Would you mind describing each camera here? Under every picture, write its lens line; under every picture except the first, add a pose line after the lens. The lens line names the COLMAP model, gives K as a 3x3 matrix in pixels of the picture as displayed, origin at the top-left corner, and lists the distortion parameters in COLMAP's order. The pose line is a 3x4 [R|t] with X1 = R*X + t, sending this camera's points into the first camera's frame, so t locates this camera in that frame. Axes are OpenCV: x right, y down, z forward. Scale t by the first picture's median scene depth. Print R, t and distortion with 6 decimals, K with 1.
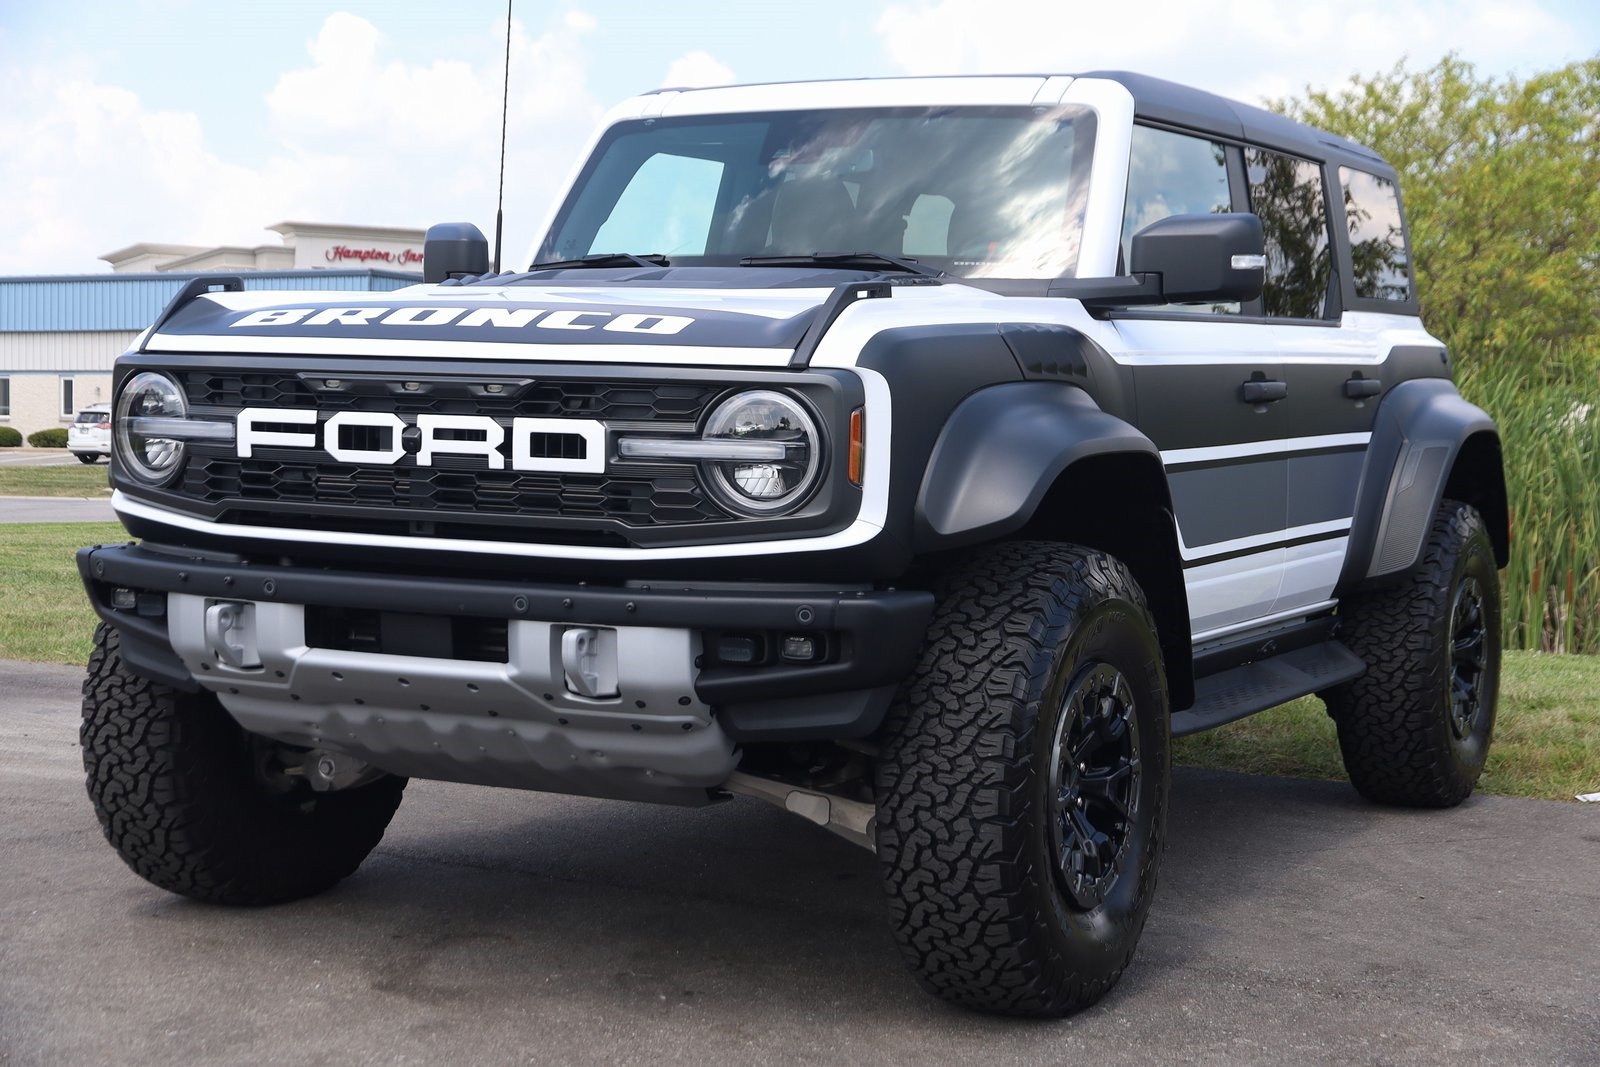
lens RADIAL K [[2651.3, 0, 790.2], [0, 2651.3, 529.8], [0, 0, 1]] dist [0.153971, 0.187249]
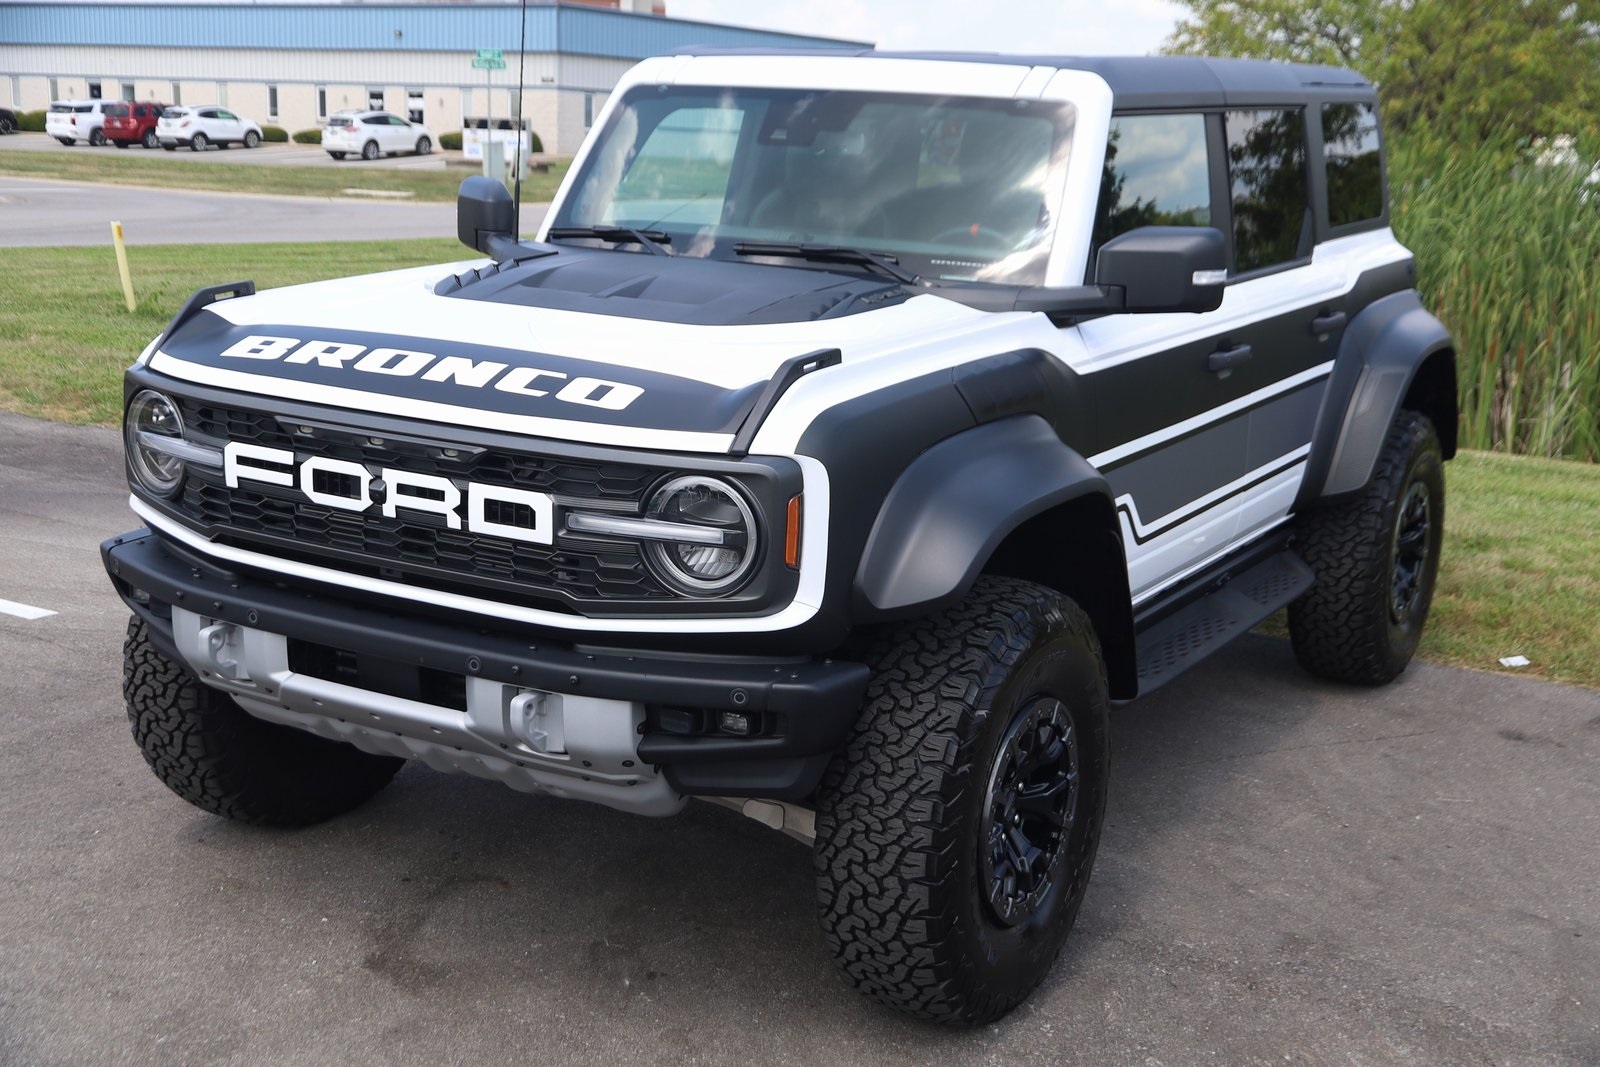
lens RADIAL K [[2069.0, 0, 795.0], [0, 2069.0, 543.5], [0, 0, 1]] dist [0.067213, 0.234174]
pose [[0.998479, 0.024127, -0.049577, 0.060709], [-0.015555, 0.985914, 0.166529, -0.149082], [0.052896, -0.165504, 0.984789, 0.201225]]
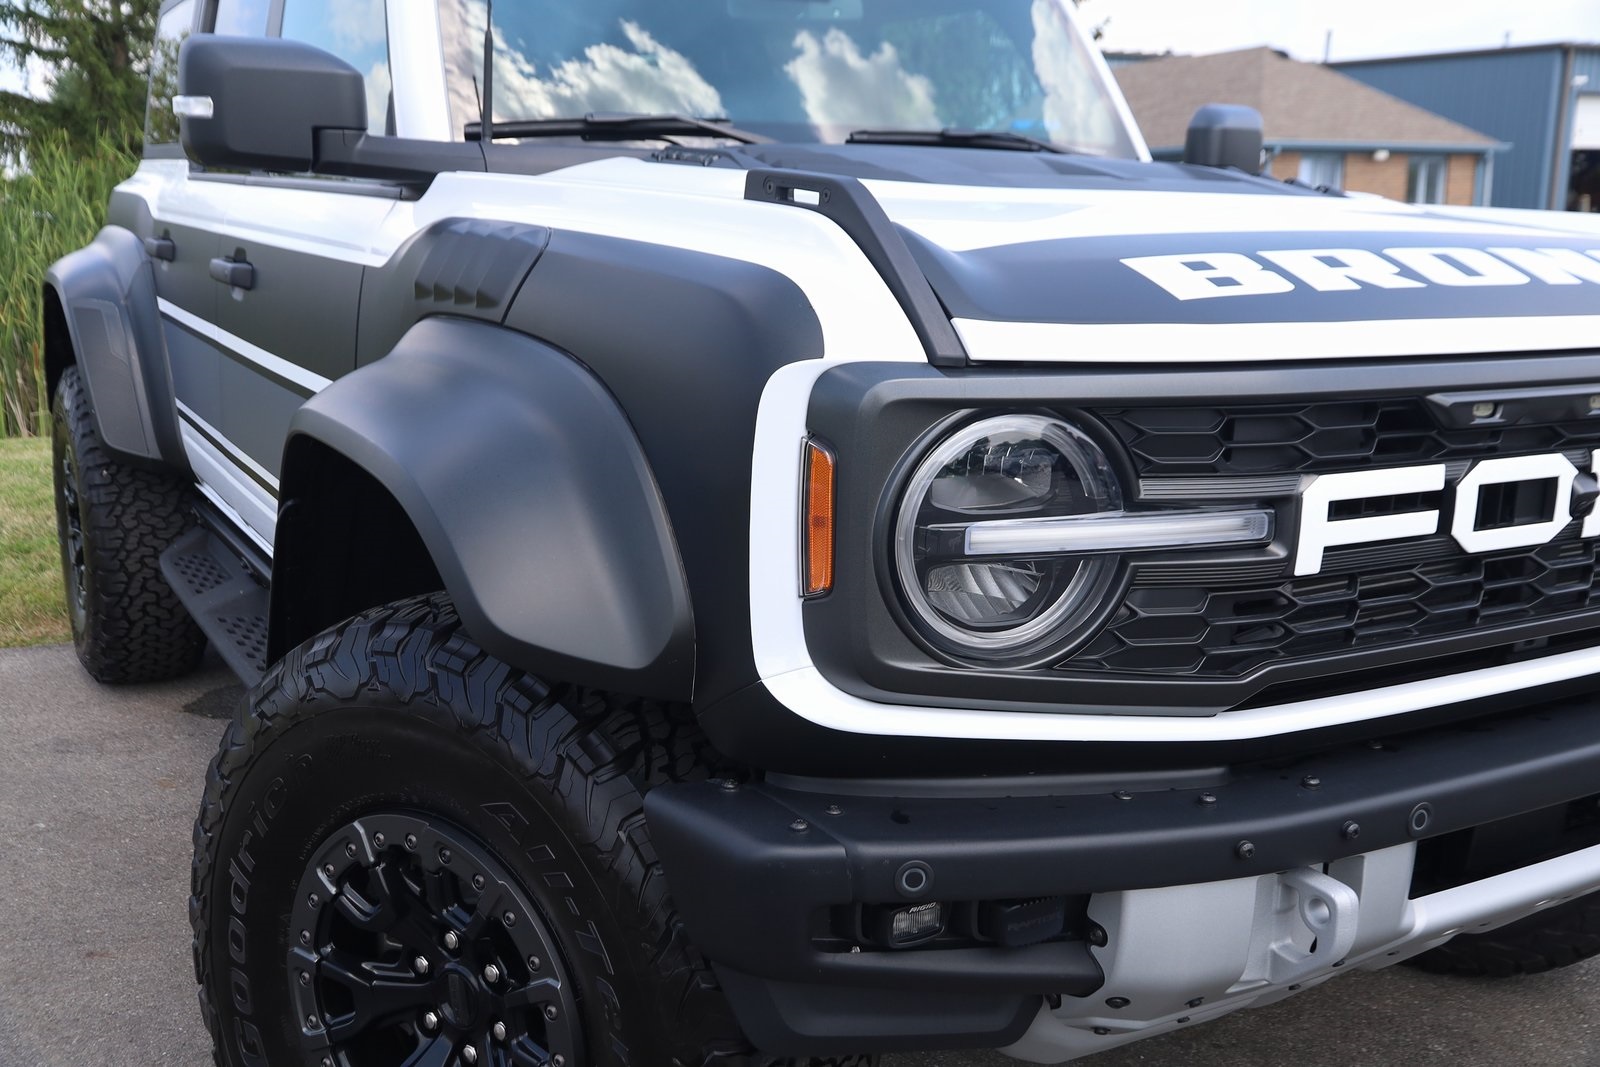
lens RADIAL K [[1501.6, 0, 806.5], [0, 1501.6, 521.7], [0, 0, 1]] dist [0.041029, 0.000985]
pose [[0.518728, -0.183196, 0.835081, -0.488954], [0.036600, 0.980635, 0.192393, -0.094697], [-0.854156, -0.069236, 0.515388, 0.957969]]
